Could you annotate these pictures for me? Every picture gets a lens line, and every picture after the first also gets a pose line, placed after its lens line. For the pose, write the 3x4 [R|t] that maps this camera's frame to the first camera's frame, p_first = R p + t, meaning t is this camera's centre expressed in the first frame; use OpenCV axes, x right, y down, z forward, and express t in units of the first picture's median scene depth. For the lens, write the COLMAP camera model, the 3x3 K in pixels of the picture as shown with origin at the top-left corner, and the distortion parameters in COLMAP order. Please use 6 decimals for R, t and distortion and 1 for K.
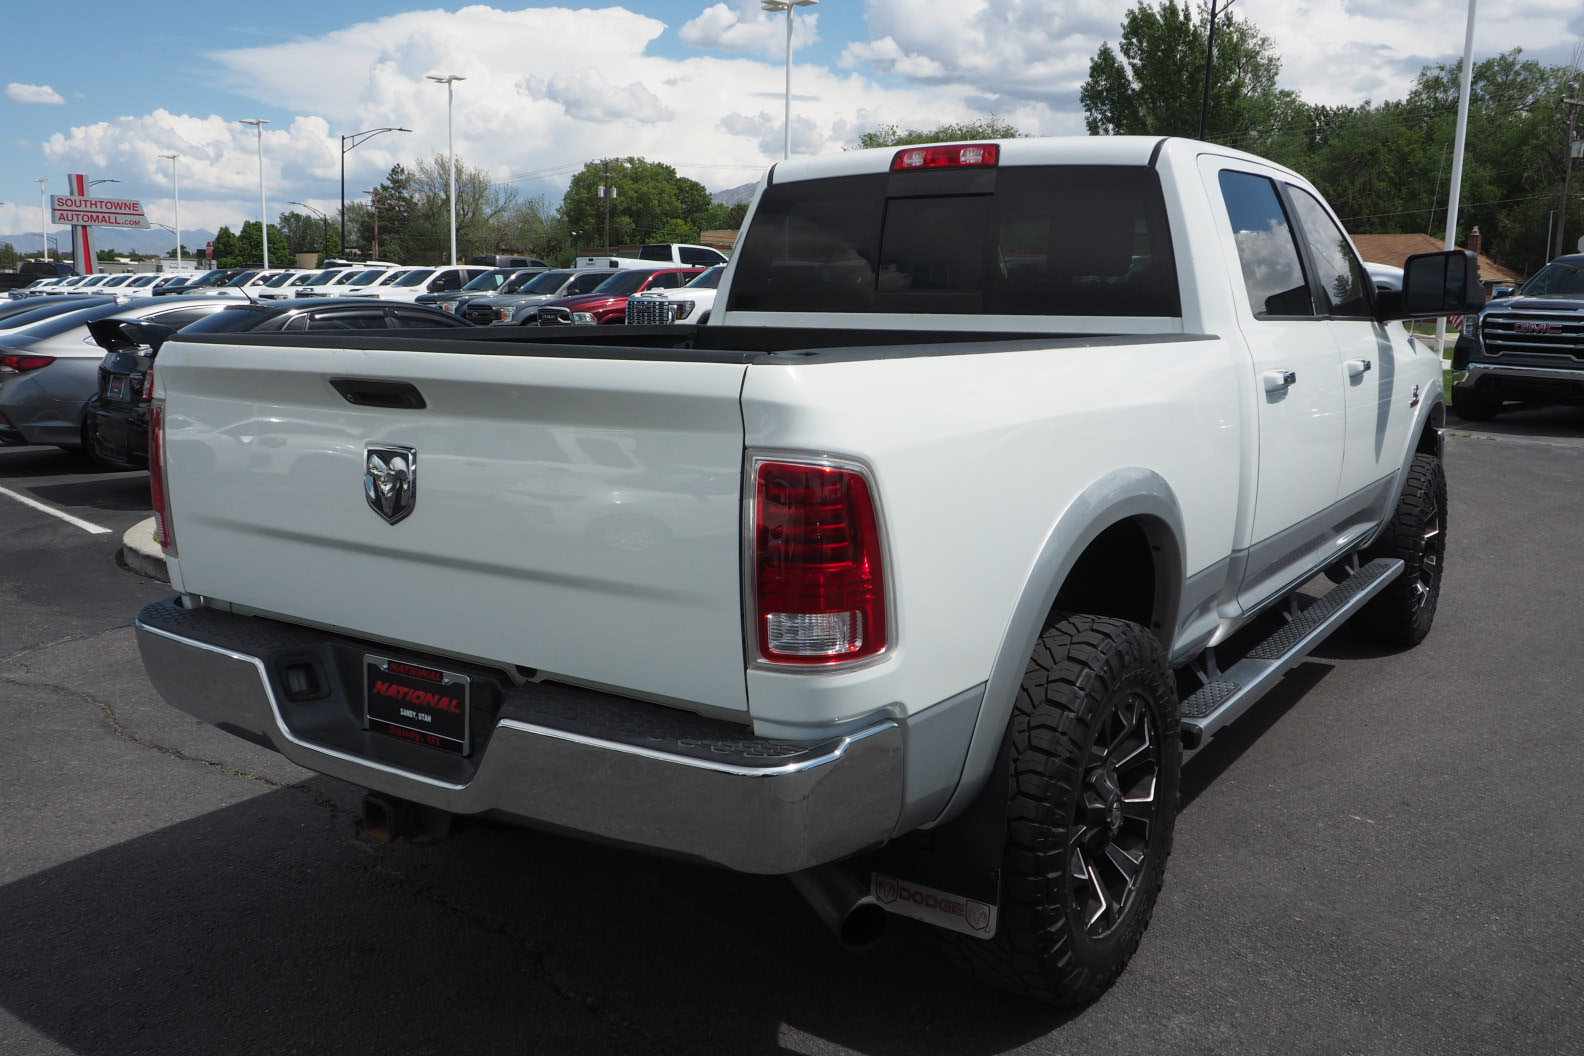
lens RADIAL K [[1388.9, 0, 792.0], [0, 1388.9, 528.0], [0, 0, 1]] dist [-0.003719, -0.008575]
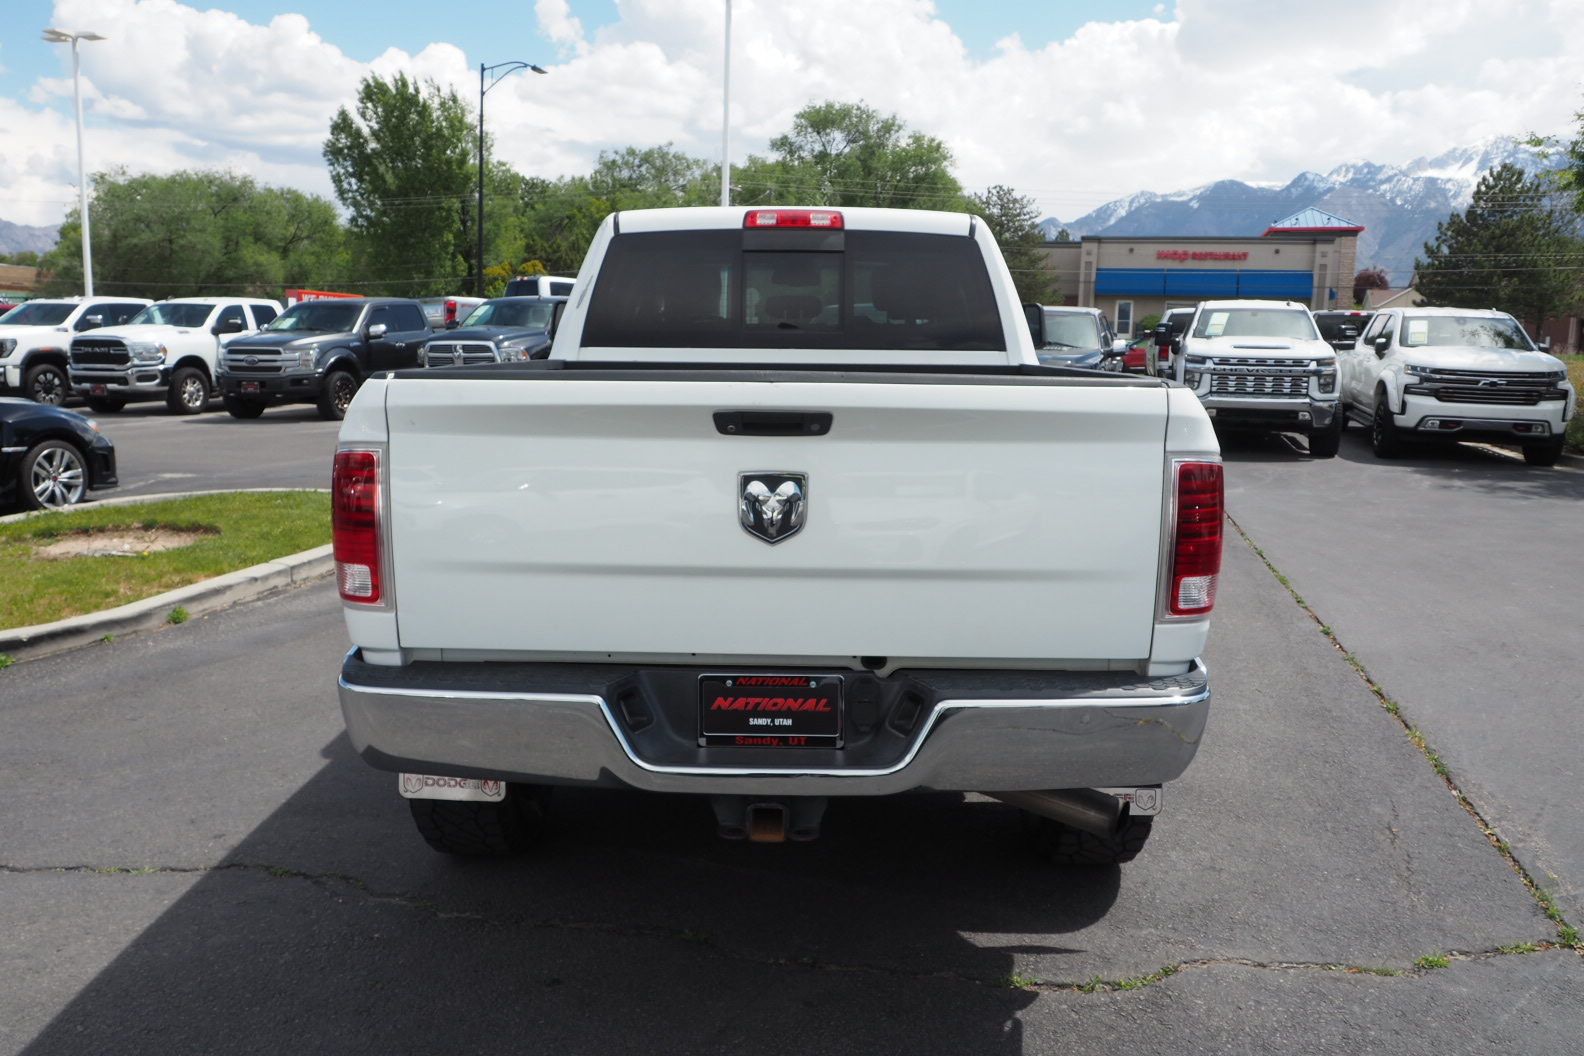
lens RADIAL K [[1224.7, 0, 794.0], [0, 1224.7, 526.7], [0, 0, 1]] dist [-0.025880, -0.000296]
pose [[0.832978, -0.080353, 0.547440, -0.312286], [0.085573, 0.996203, 0.016014, -0.012086], [-0.546648, 0.033507, 0.836692, 0.078154]]
